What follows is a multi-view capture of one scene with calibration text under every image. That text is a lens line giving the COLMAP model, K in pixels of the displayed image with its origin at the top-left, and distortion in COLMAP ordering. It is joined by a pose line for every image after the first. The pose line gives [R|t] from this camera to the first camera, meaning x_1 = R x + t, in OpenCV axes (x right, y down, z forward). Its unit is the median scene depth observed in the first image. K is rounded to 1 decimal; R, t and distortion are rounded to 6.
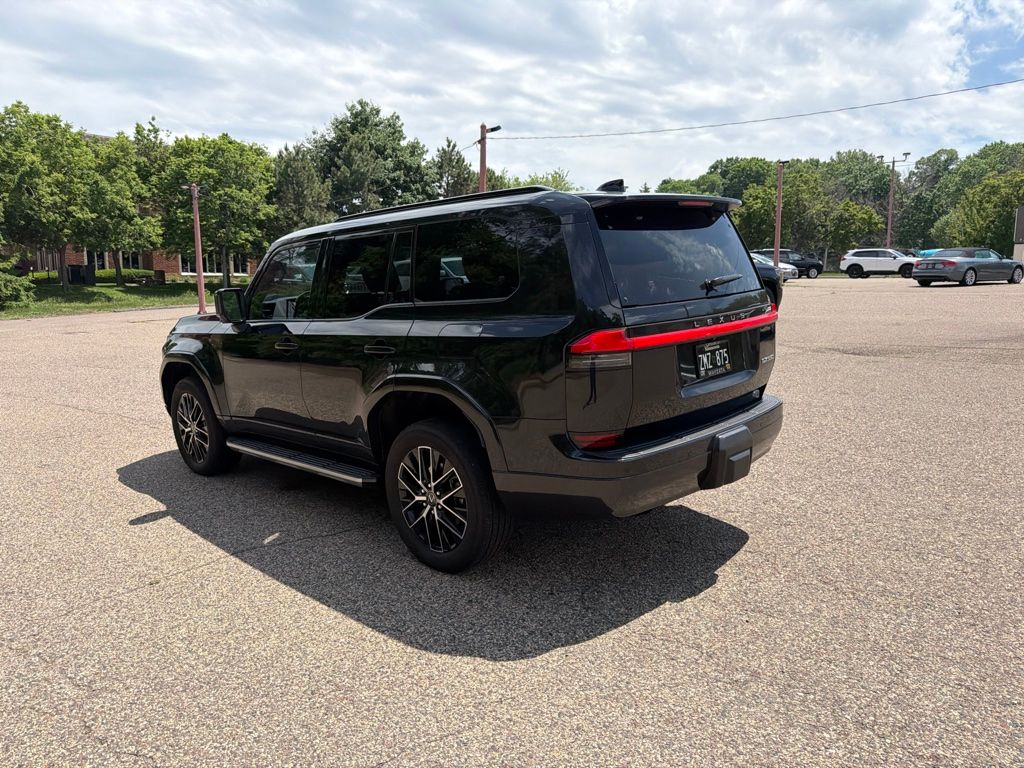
lens RADIAL K [[725.3, 0, 500.6], [0, 725.3, 383.1], [0, 0, 1]] dist [0.015889, -0.022014]
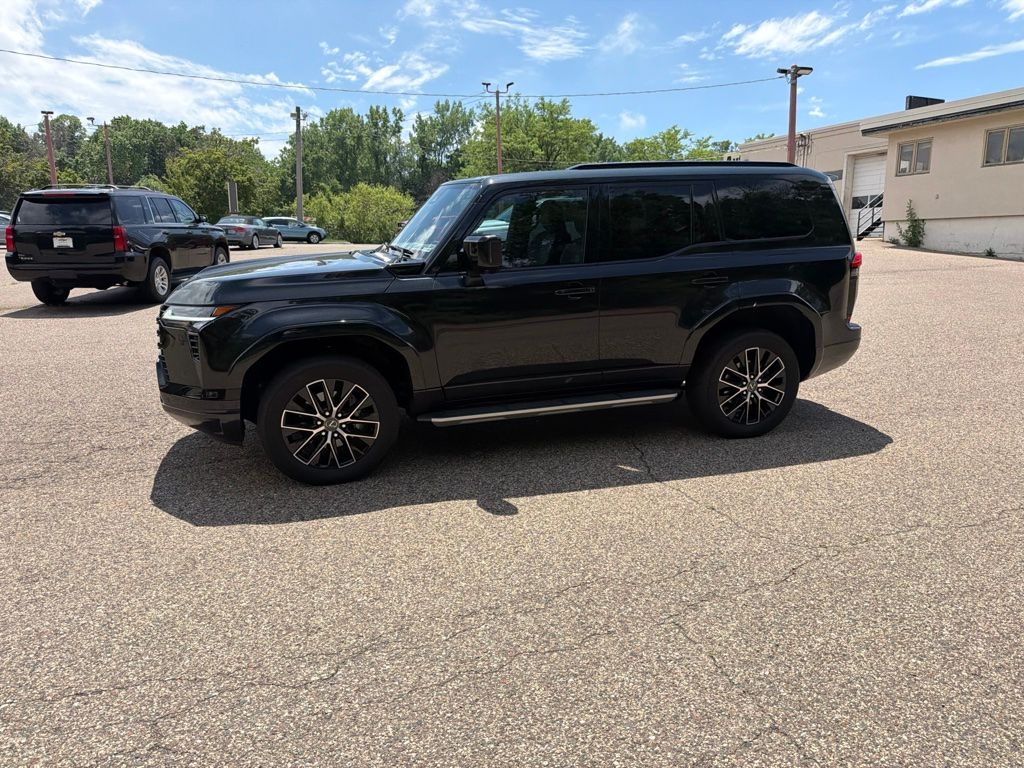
lens RADIAL K [[725.3, 0, 504.4], [0, 725.3, 389.3], [0, 0, 1]] dist [0.015889, -0.022014]
pose [[0.464364, -0.171751, 0.868831, -0.217022], [0.127528, 0.983759, 0.126311, -0.009909], [-0.876414, 0.052146, 0.478726, 0.107713]]
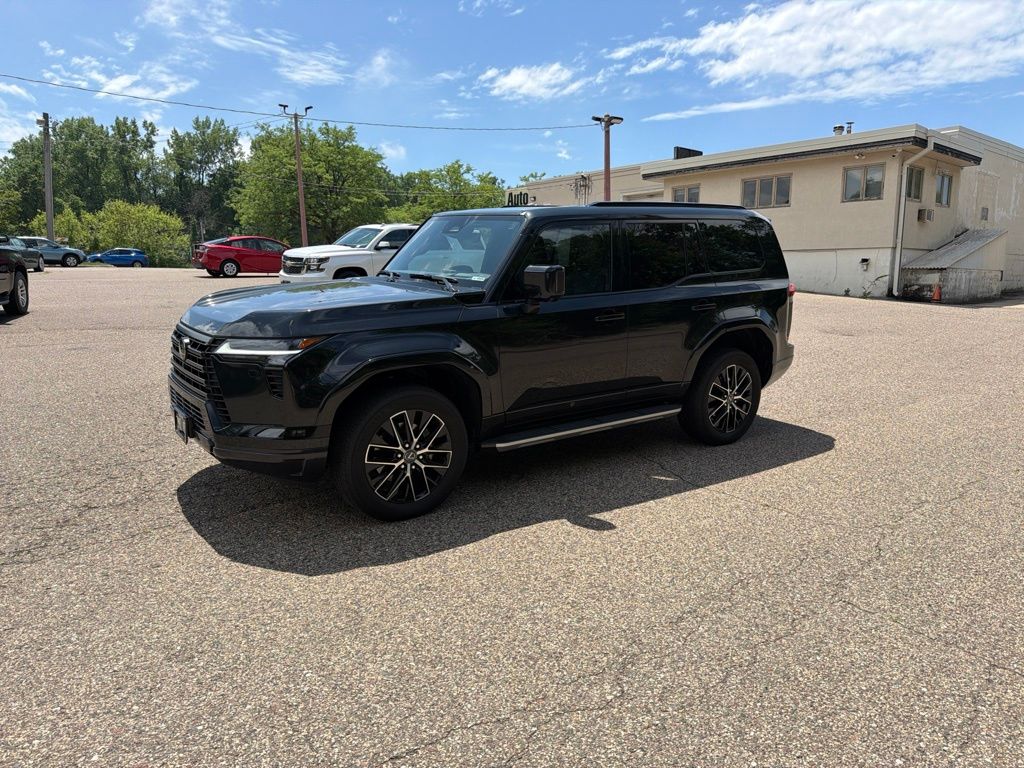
lens RADIAL K [[725.3, 0, 516.5], [0, 725.3, 379.5], [0, 0, 1]] dist [0.015889, -0.022014]
pose [[0.155615, -0.141896, 0.977573, -0.243922], [0.133636, 0.983555, 0.121491, -0.019322], [-0.978737, 0.111733, 0.172019, 0.168961]]
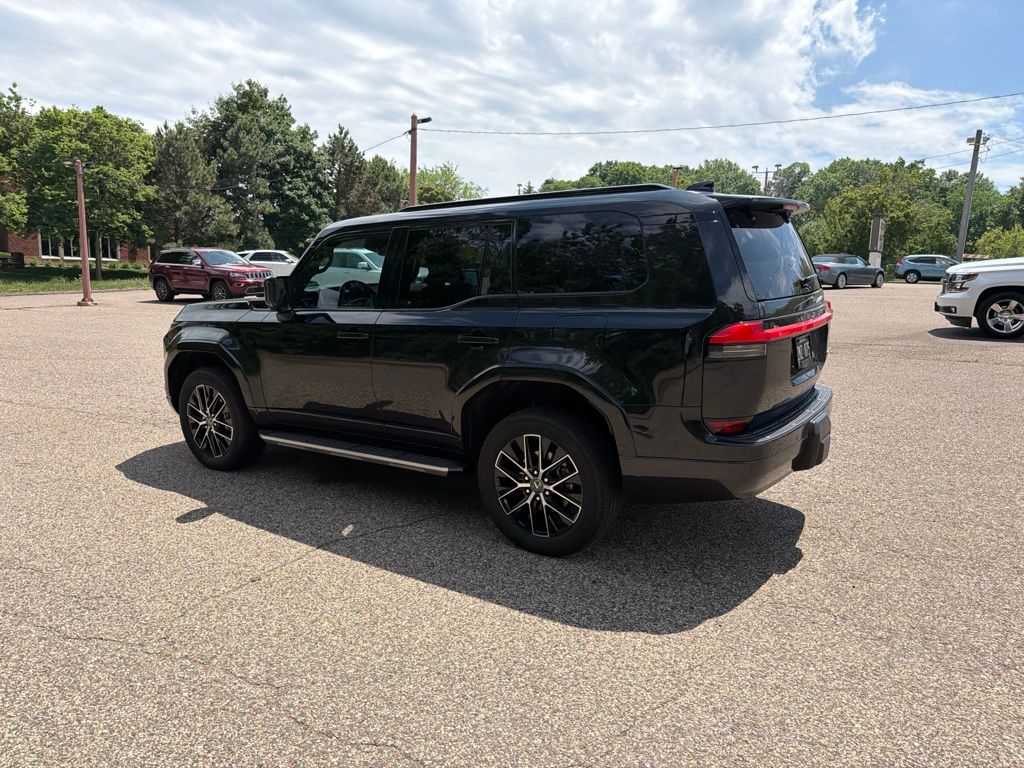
lens RADIAL K [[725.3, 0, 502.9], [0, 725.3, 383.1], [0, 0, 1]] dist [0.015889, -0.022014]
pose [[0.985736, -0.000020, 0.168301, -0.045252], [-0.001321, 0.999968, 0.007856, 0.000940], [-0.168295, -0.007966, 0.985704, -0.000374]]
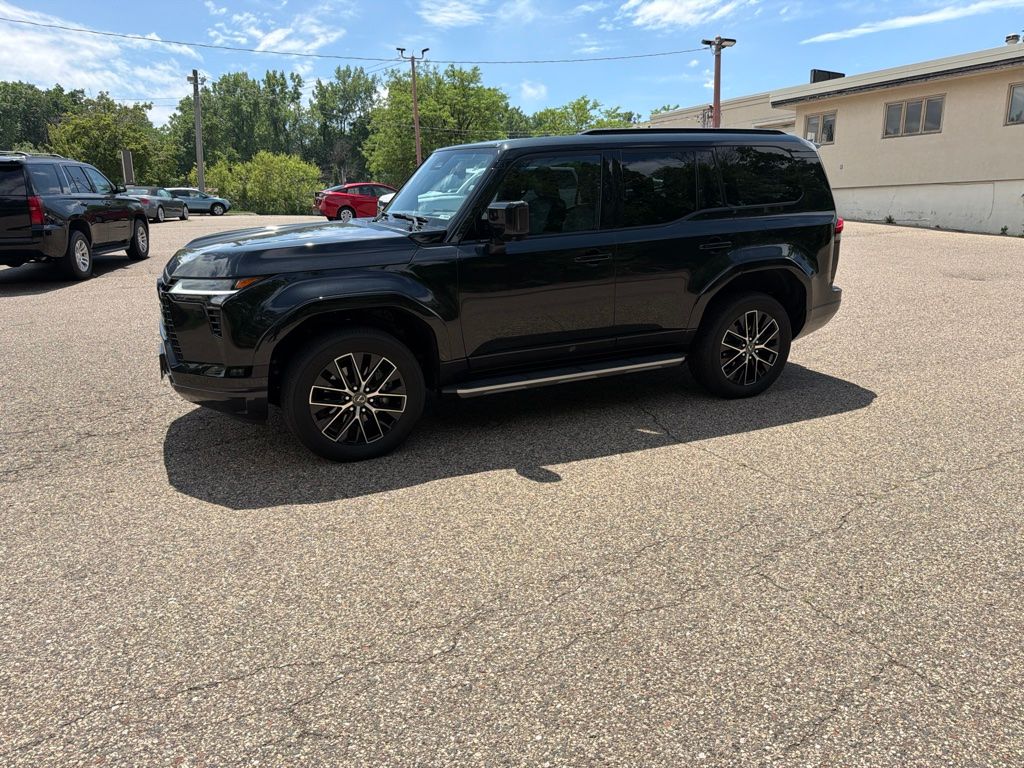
lens RADIAL K [[725.3, 0, 506.5], [0, 725.3, 387.9], [0, 0, 1]] dist [0.015889, -0.022014]
pose [[0.346636, -0.217381, 0.912463, -0.227672], [0.141682, 0.973748, 0.178158, -0.012562], [-0.927238, 0.067524, 0.368335, 0.132276]]
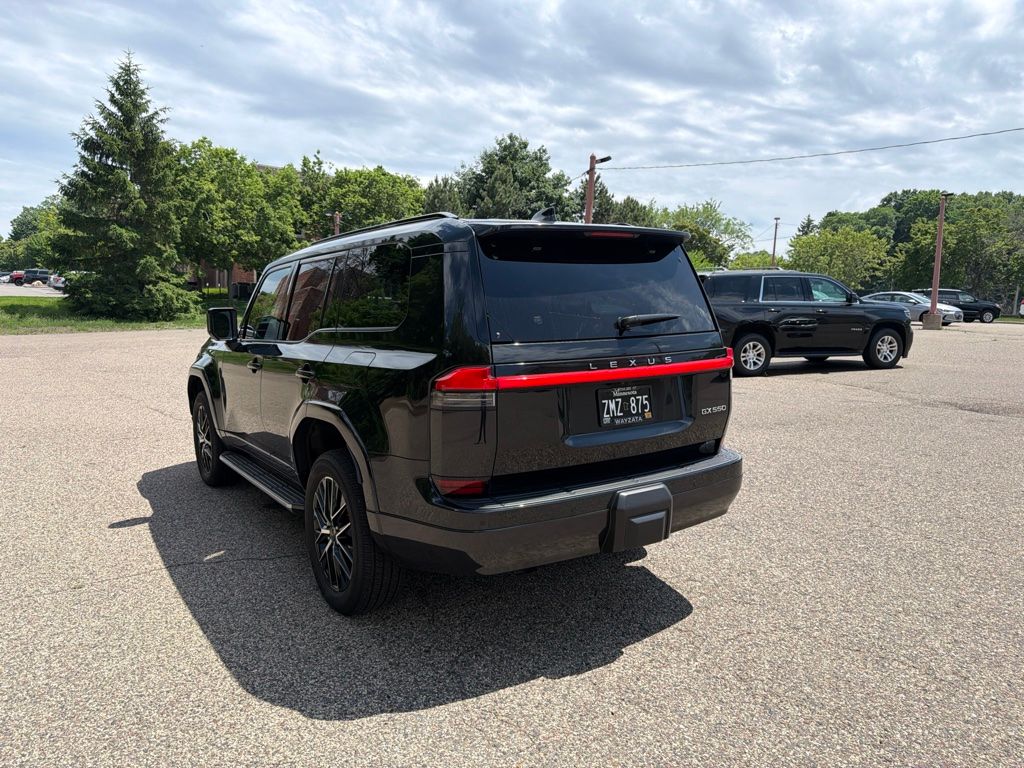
lens RADIAL K [[725.3, 0, 500.1], [0, 725.3, 368.4], [0, 0, 1]] dist [0.015889, -0.022014]
pose [[0.977888, 0.054422, -0.201925, 0.043298], [-0.066055, 0.996495, -0.051319, -0.003150], [0.198425, 0.063523, 0.978055, 0.012713]]
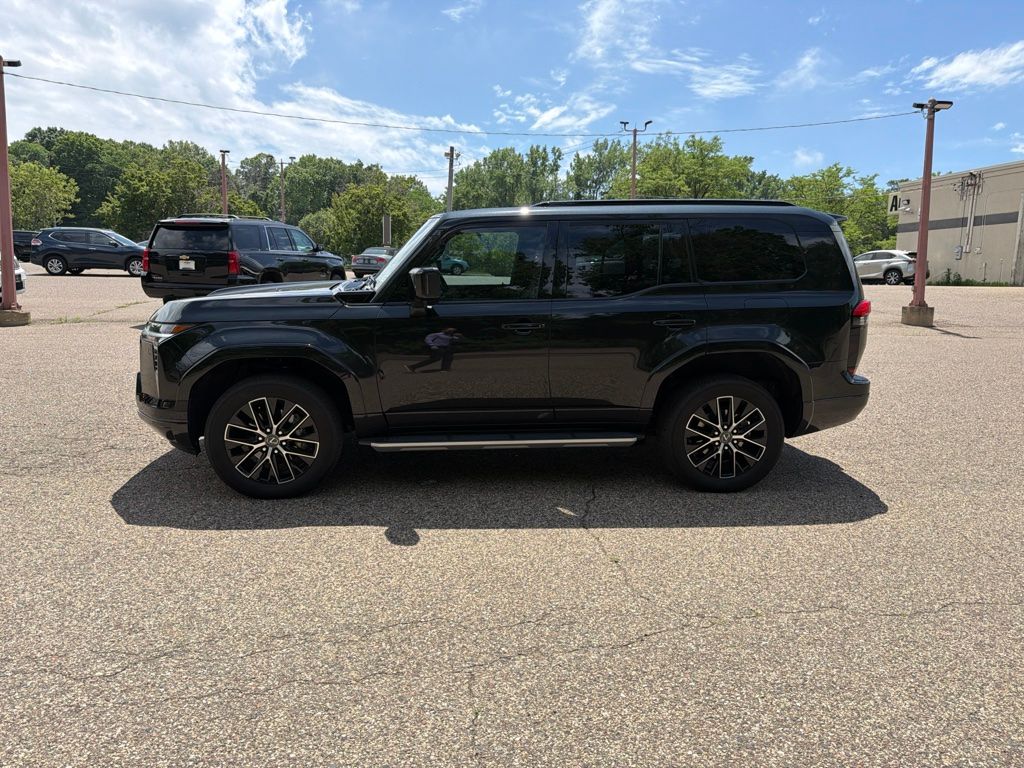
lens RADIAL K [[725.3, 0, 501.5], [0, 725.3, 379.9], [0, 0, 1]] dist [0.015889, -0.022014]
pose [[0.642328, -0.086279, 0.761558, -0.189133], [0.077714, 0.995854, 0.047277, -0.004761], [-0.762480, 0.028816, 0.646370, 0.067212]]
